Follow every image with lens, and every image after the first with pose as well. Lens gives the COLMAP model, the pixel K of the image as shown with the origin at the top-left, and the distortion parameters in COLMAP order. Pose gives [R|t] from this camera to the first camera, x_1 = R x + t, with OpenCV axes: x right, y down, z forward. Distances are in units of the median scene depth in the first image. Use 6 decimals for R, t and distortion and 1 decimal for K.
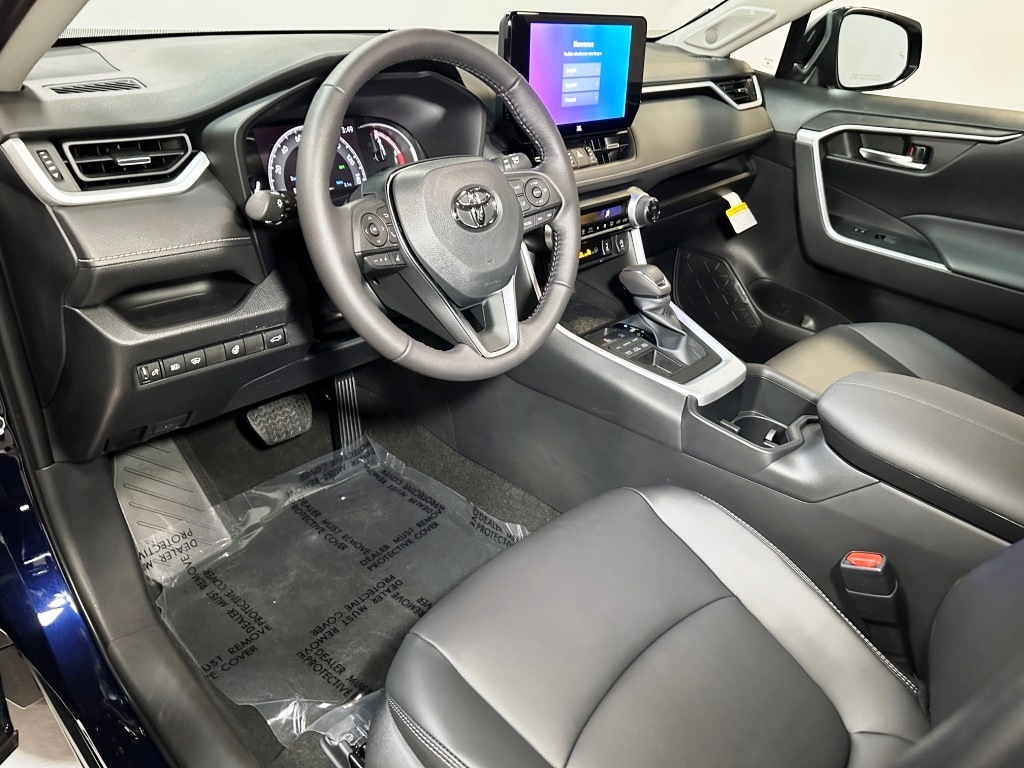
lens RADIAL K [[729.4, 0, 515.4], [0, 729.4, 381.4], [0, 0, 1]] dist [0.110556, -0.151002]
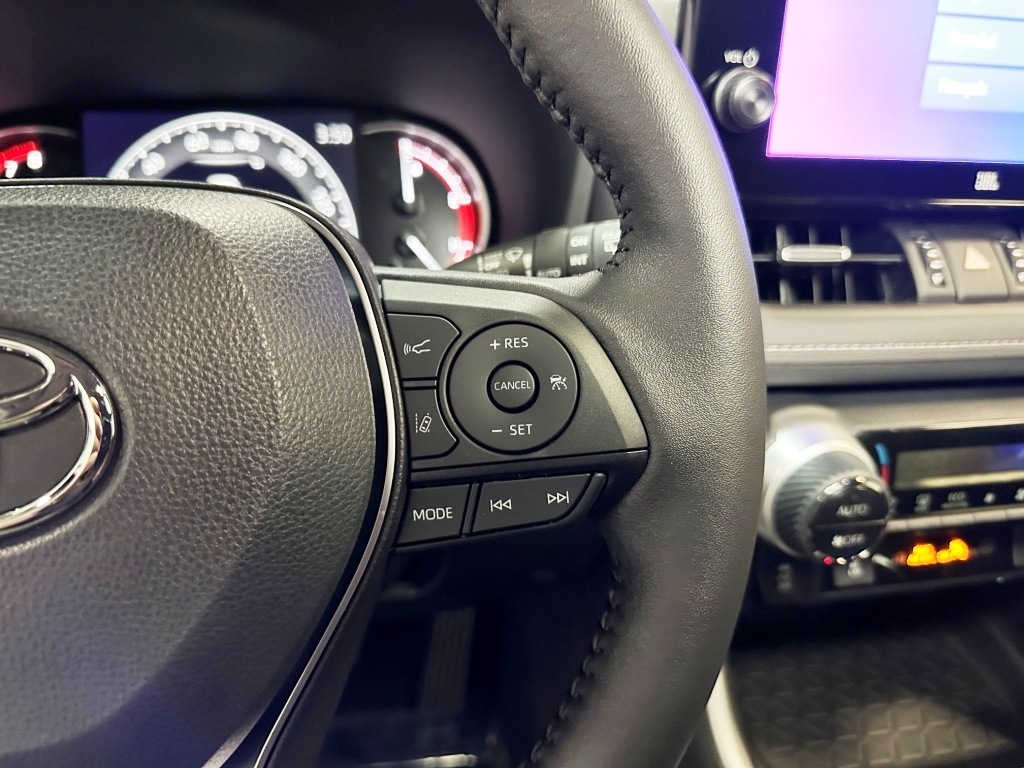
lens RADIAL K [[792.6, 0, 529.9], [0, 792.6, 383.4], [0, 0, 1]] dist [0.003256, -0.128578]
pose [[0.817166, 0.205268, -0.538614, 0.115672], [-0.264561, 0.963766, -0.034087, -0.186590], [0.512101, 0.170351, 0.841863, 0.601875]]
